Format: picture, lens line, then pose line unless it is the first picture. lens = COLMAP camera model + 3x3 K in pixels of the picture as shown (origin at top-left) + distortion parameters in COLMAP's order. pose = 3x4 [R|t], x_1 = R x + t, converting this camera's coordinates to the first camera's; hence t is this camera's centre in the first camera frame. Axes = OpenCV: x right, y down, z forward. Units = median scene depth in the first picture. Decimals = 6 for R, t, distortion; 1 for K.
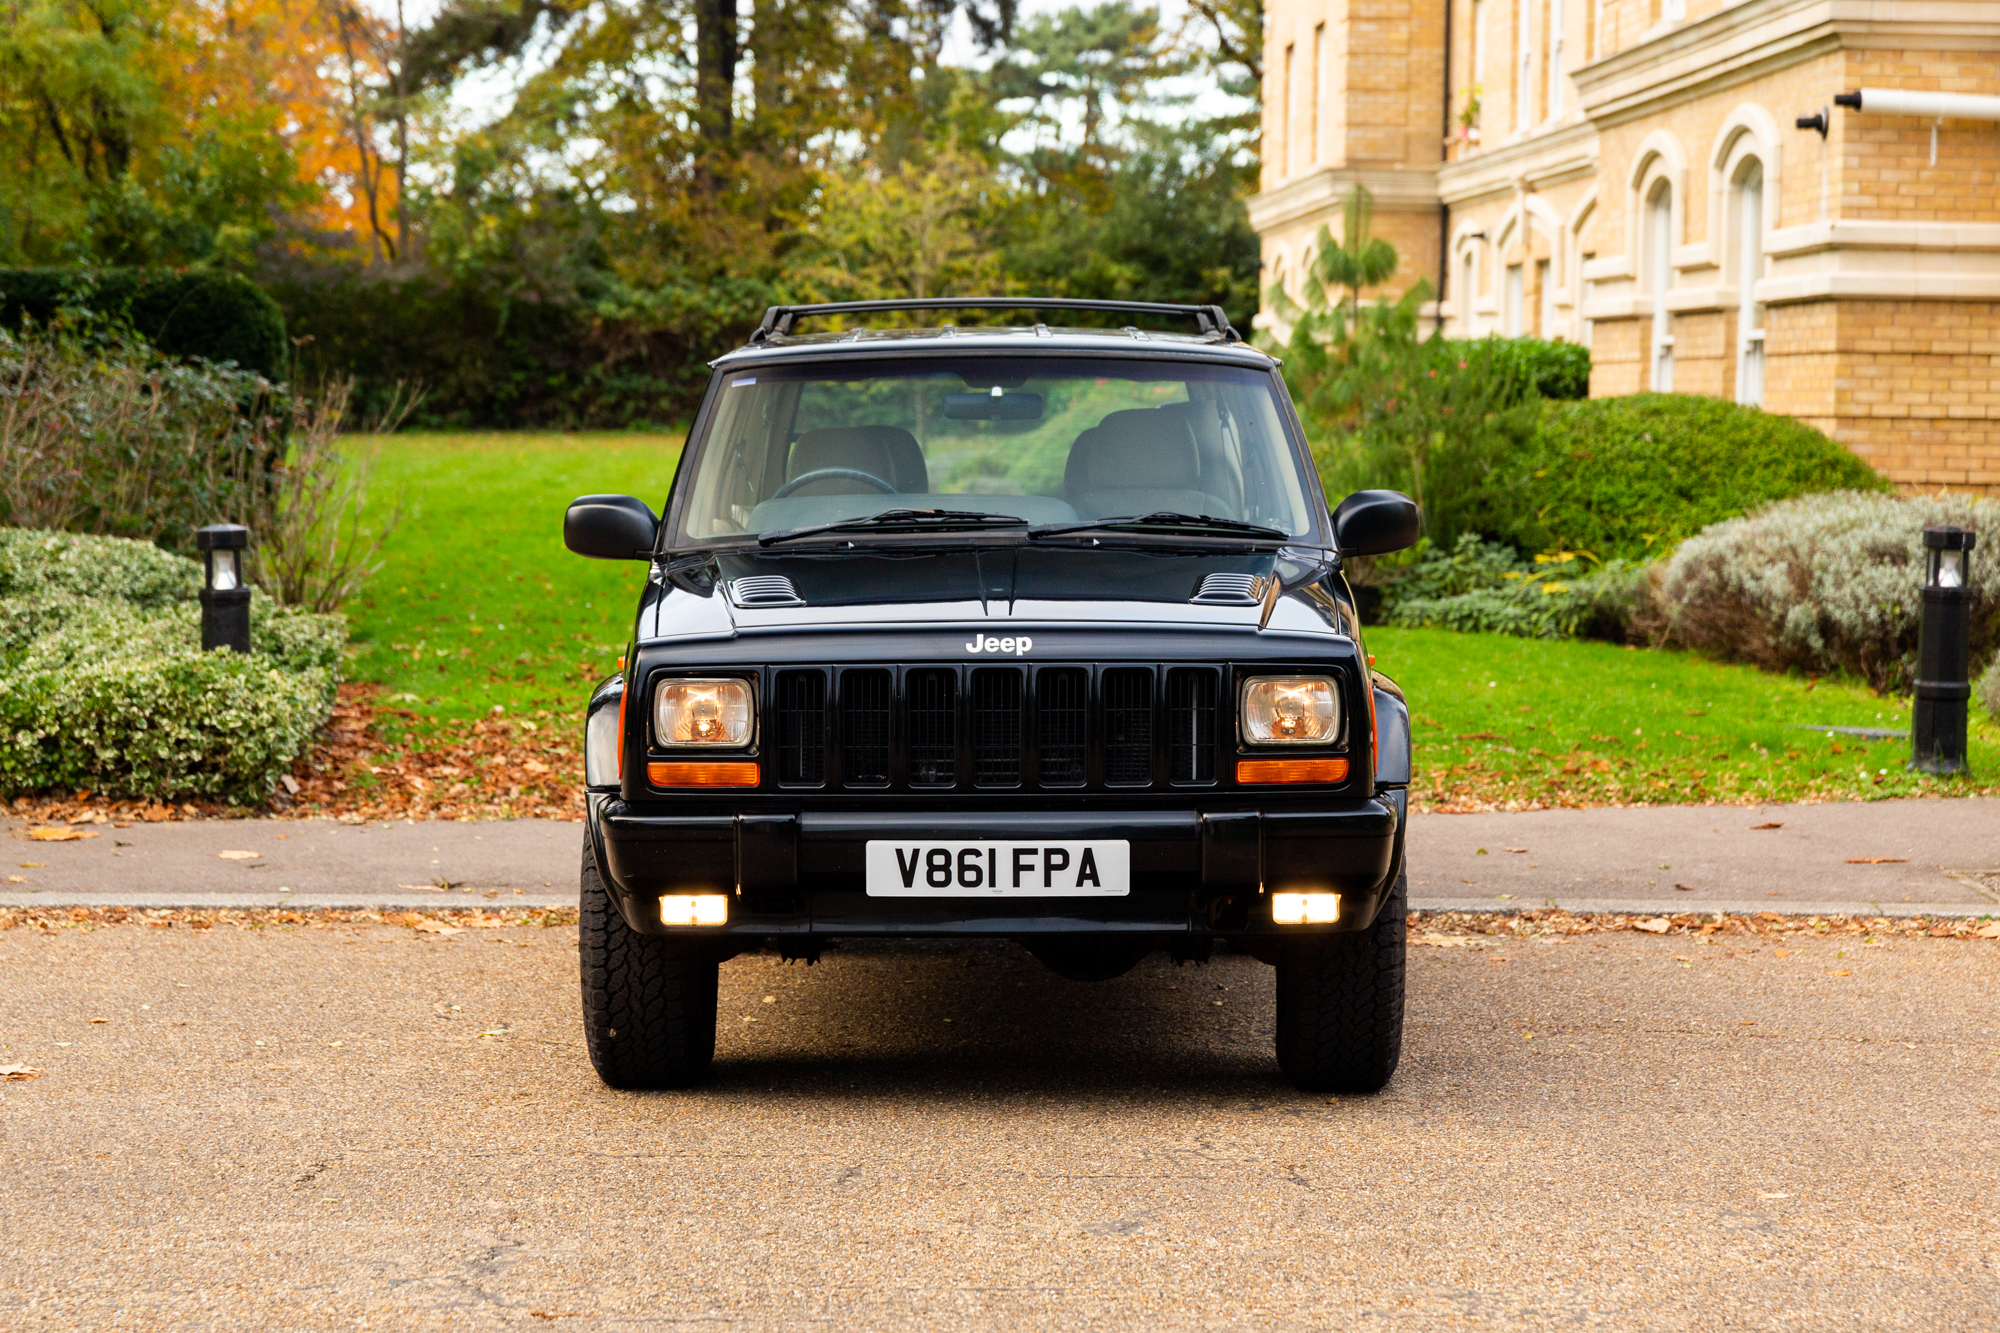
lens RADIAL K [[4239.8, 0, 988.4], [0, 4239.8, 669.9], [0, 0, 1]] dist [-0.006194, 0.202656]
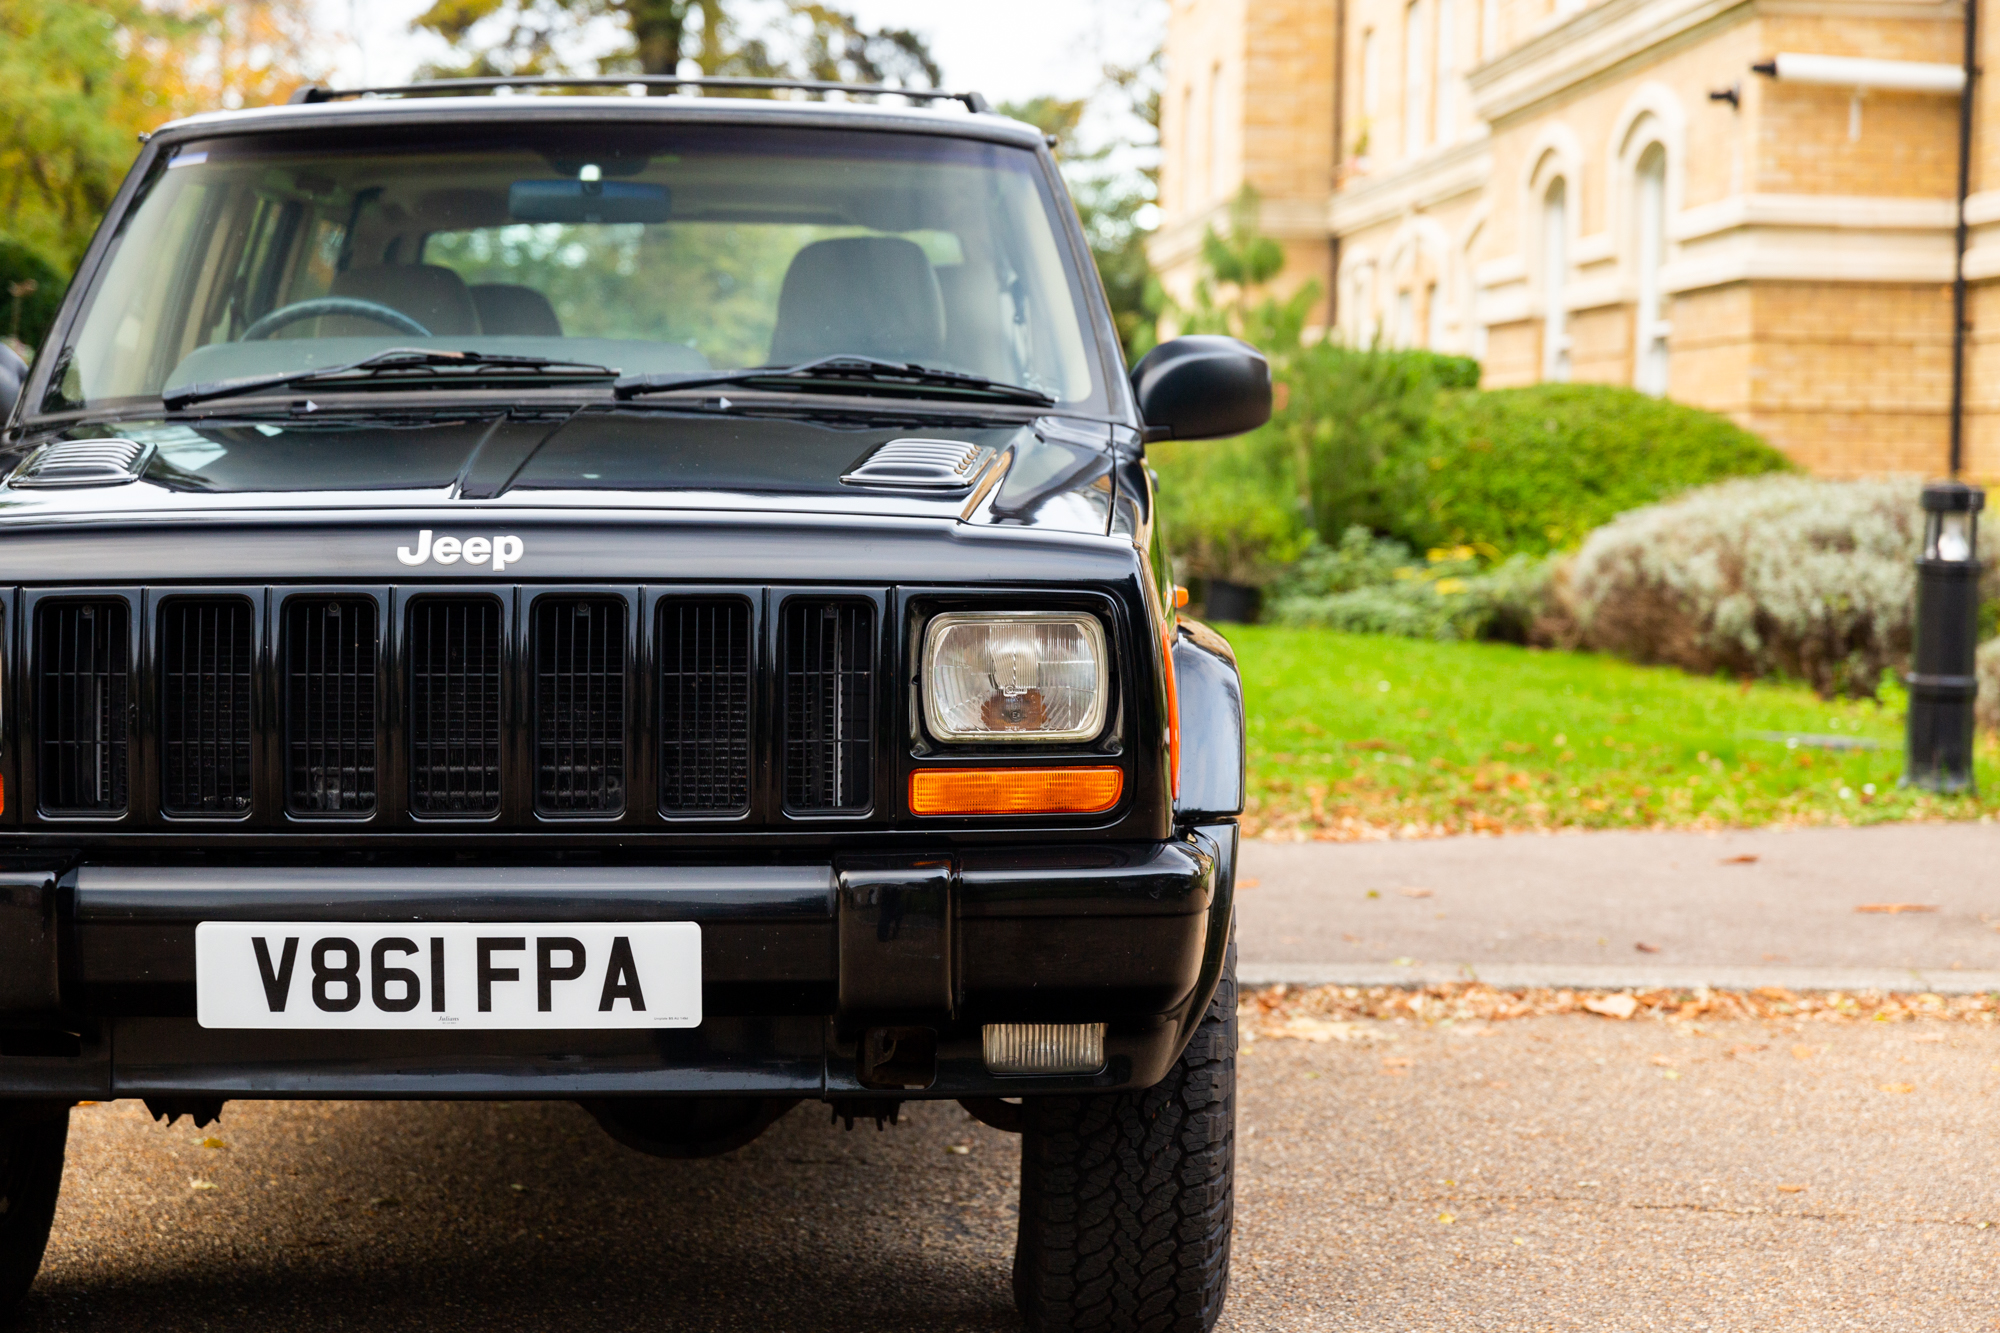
lens RADIAL K [[4102.9, 0, 1000.0], [0, 4102.9, 666.5], [0, 0, 1]] dist [-0.005417, 0.162487]
pose [[0.999670, 0.002555, 0.025568, 0.036426], [-0.002427, 0.999984, -0.005052, 0.007068], [-0.025580, 0.004989, 0.999660, 0.314041]]
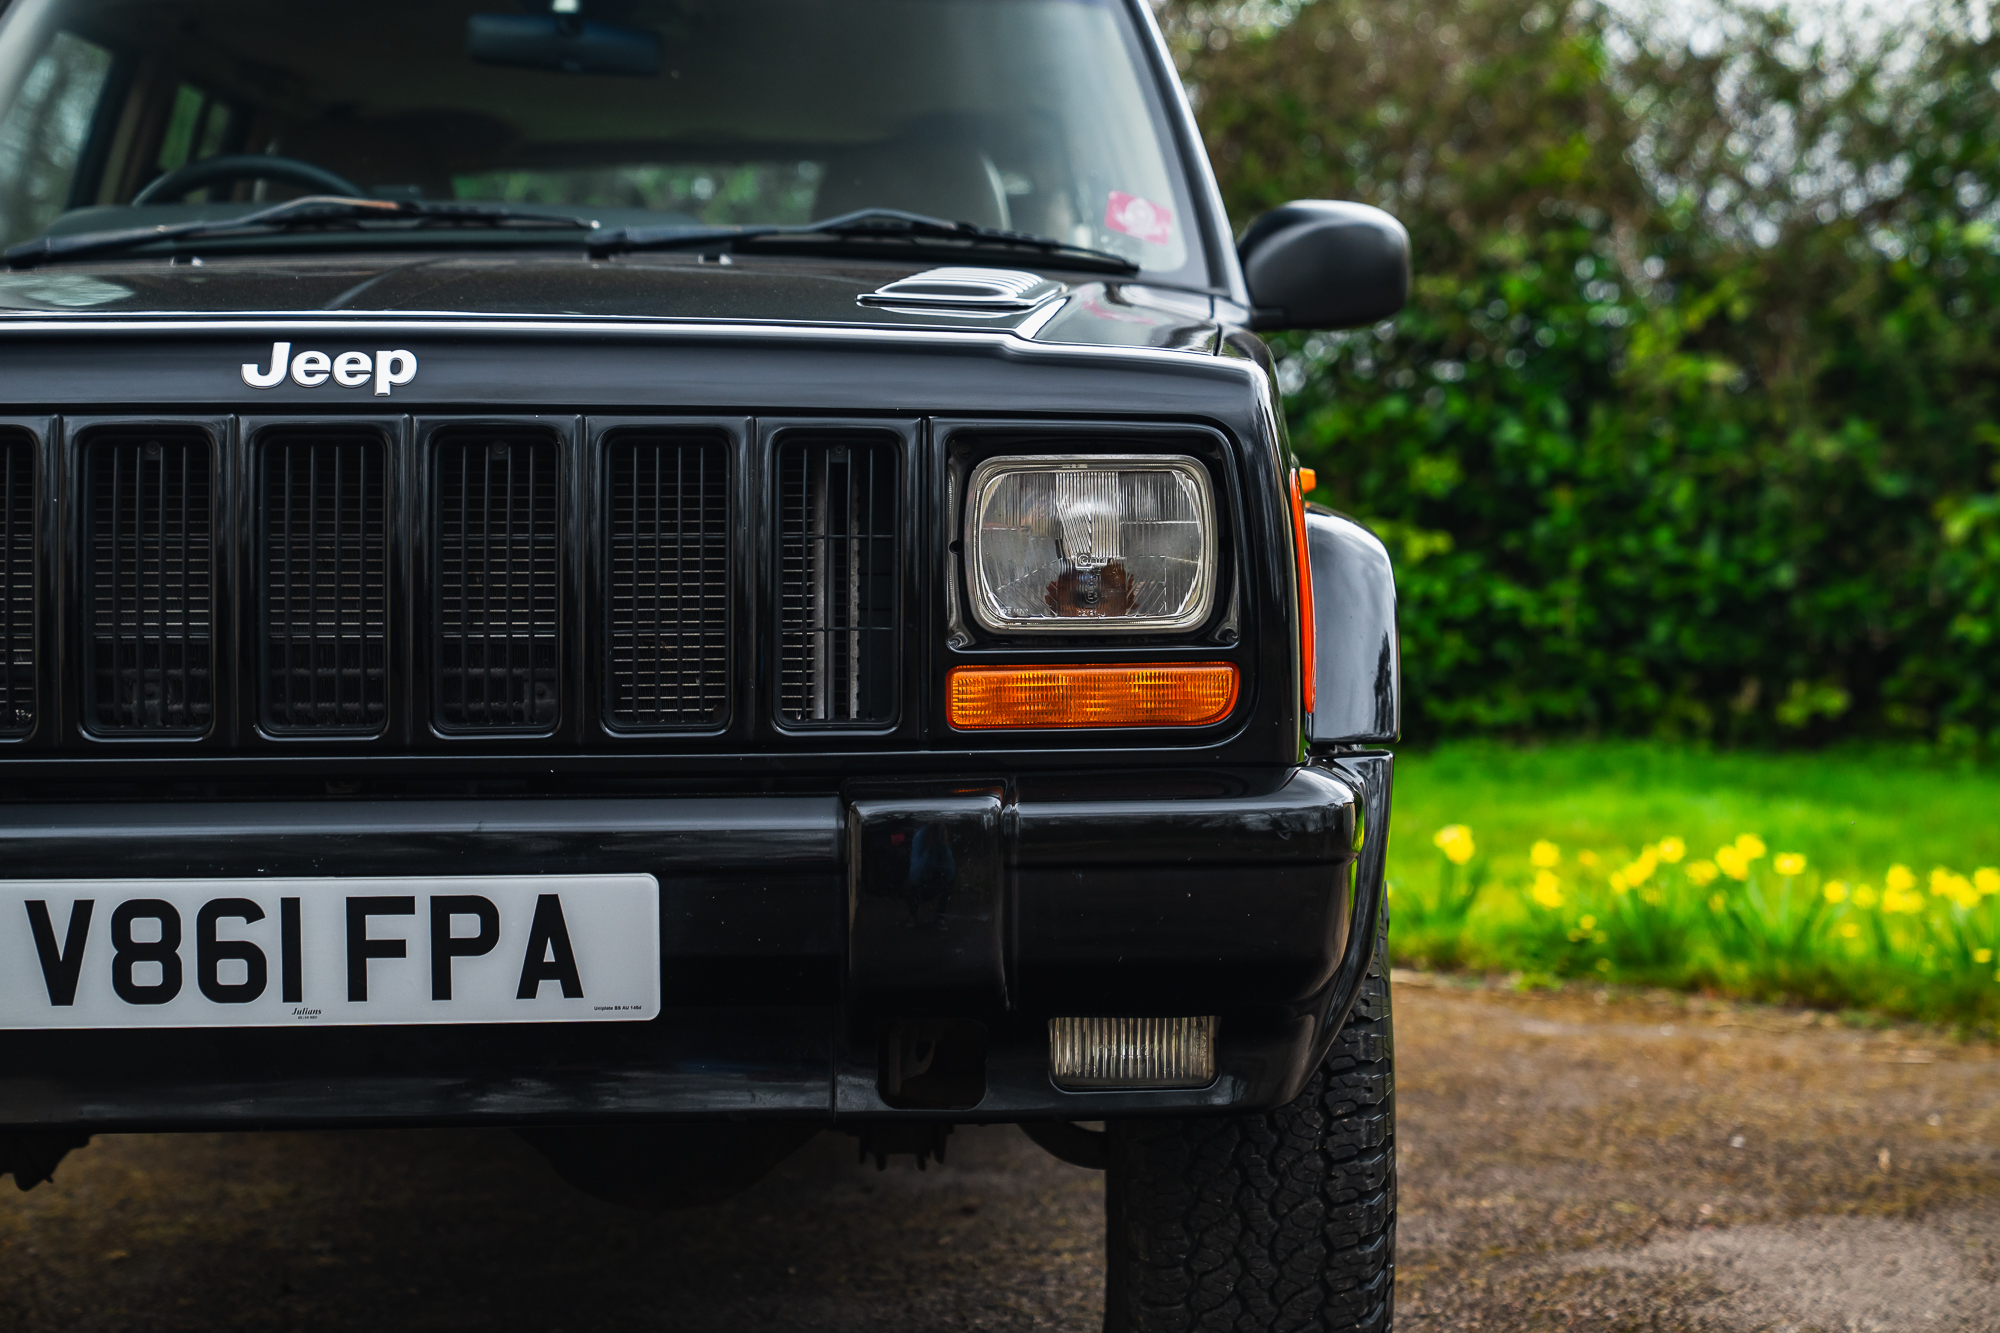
lens RADIAL K [[3877.5, 0, 895.8], [0, 3877.5, 666.8], [0, 0, 1]] dist [0.499369, -0.119220]
pose [[0.999773, -0.001780, -0.021250, 0.039436], [0.001253, 0.999691, -0.024817, 0.019342], [0.021287, 0.024785, 0.999466, 0.415957]]
